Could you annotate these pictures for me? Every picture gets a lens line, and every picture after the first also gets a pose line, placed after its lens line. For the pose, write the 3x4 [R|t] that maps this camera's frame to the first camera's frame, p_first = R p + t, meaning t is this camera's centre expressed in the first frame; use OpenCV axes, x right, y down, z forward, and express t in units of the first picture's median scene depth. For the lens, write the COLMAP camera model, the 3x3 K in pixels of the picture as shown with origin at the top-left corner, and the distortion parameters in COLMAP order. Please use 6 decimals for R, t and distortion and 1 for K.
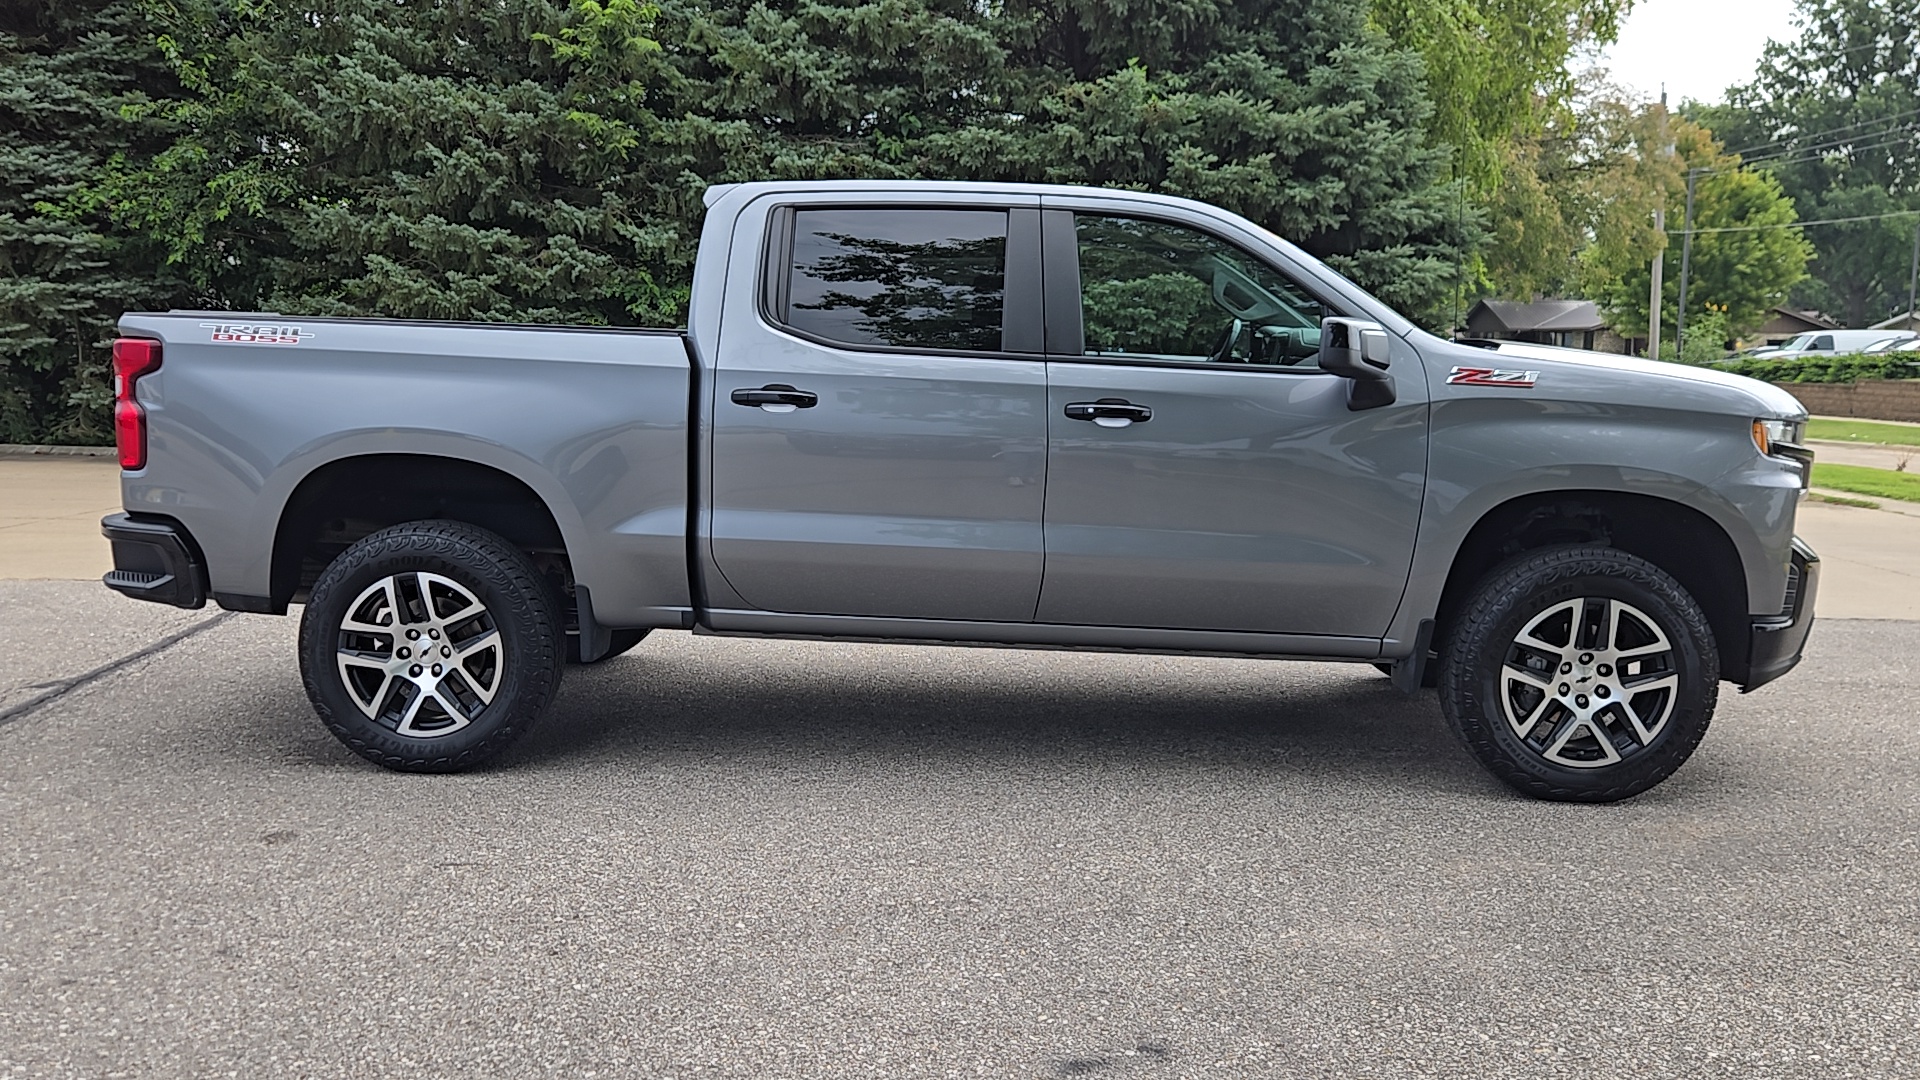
lens RADIAL K [[1598.7, 0, 959.2], [0, 1598.7, 544.2], [0, 0, 1]] dist [0.008159, -0.005925]
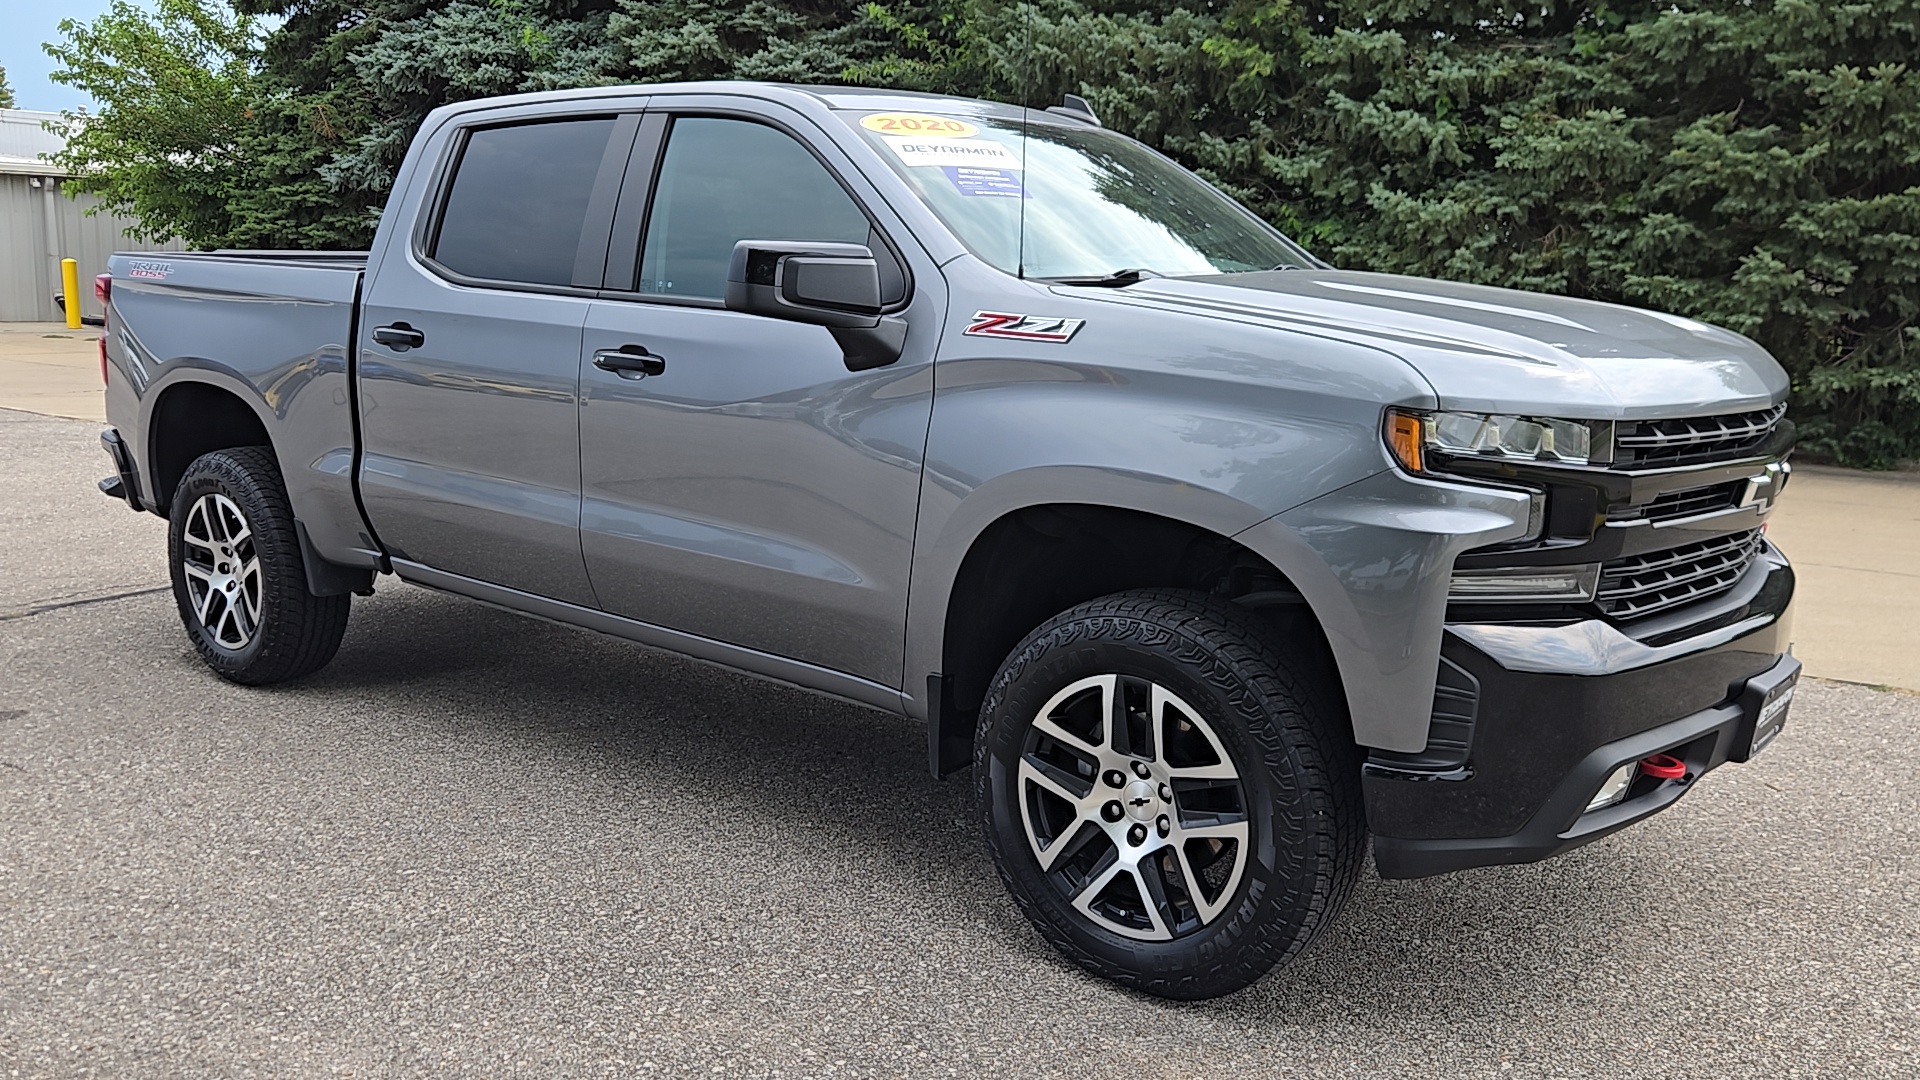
lens RADIAL K [[1598.7, 0, 962.0], [0, 1598.7, 539.0], [0, 0, 1]] dist [0.008159, -0.005925]
pose [[0.802030, 0.094250, -0.589801, 0.685519], [-0.074671, 0.995546, 0.057547, -0.050642], [0.592598, -0.002114, 0.805495, 0.431205]]
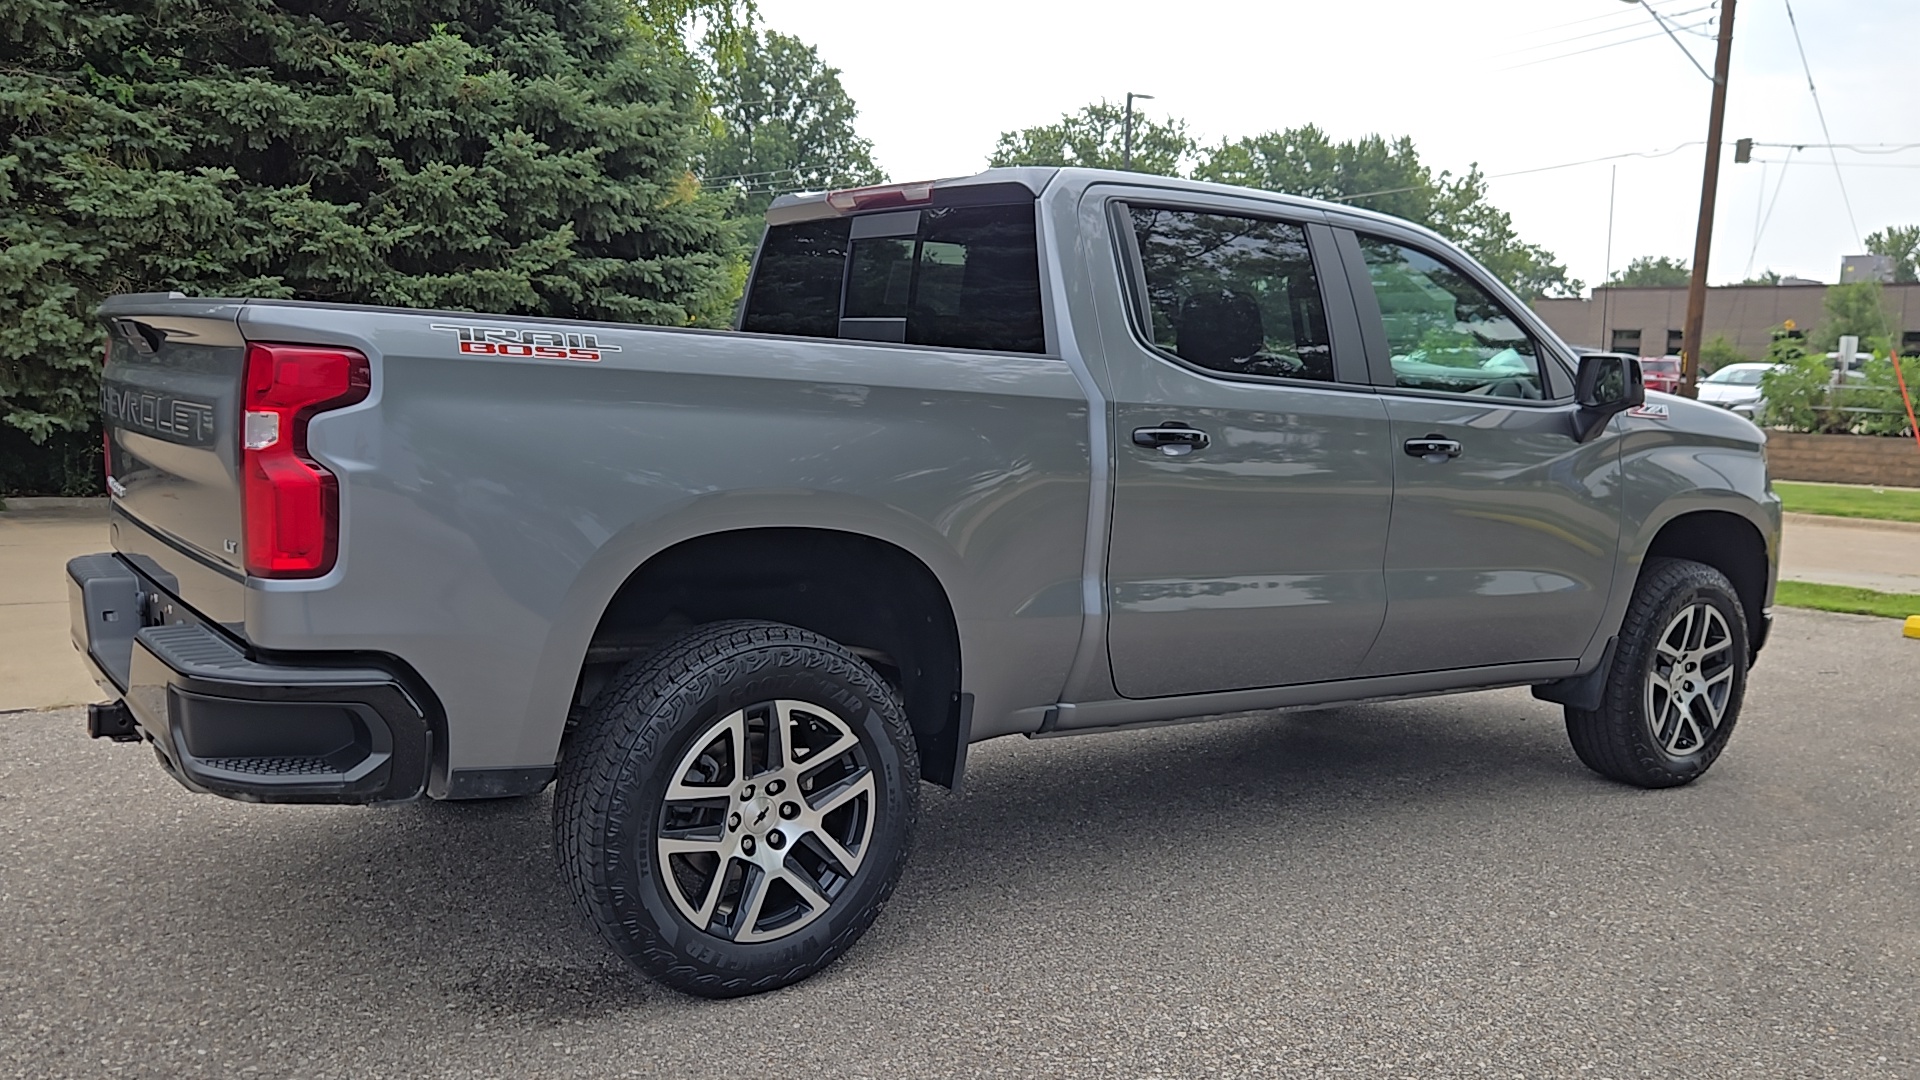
lens RADIAL K [[1598.7, 0, 953.6], [0, 1598.7, 532.6], [0, 0, 1]] dist [0.008159, -0.005925]
pose [[0.786273, -0.049269, 0.615911, -0.687118], [0.053062, 0.998517, 0.012136, -0.057084], [-0.615596, 0.023139, 0.787722, 0.413346]]
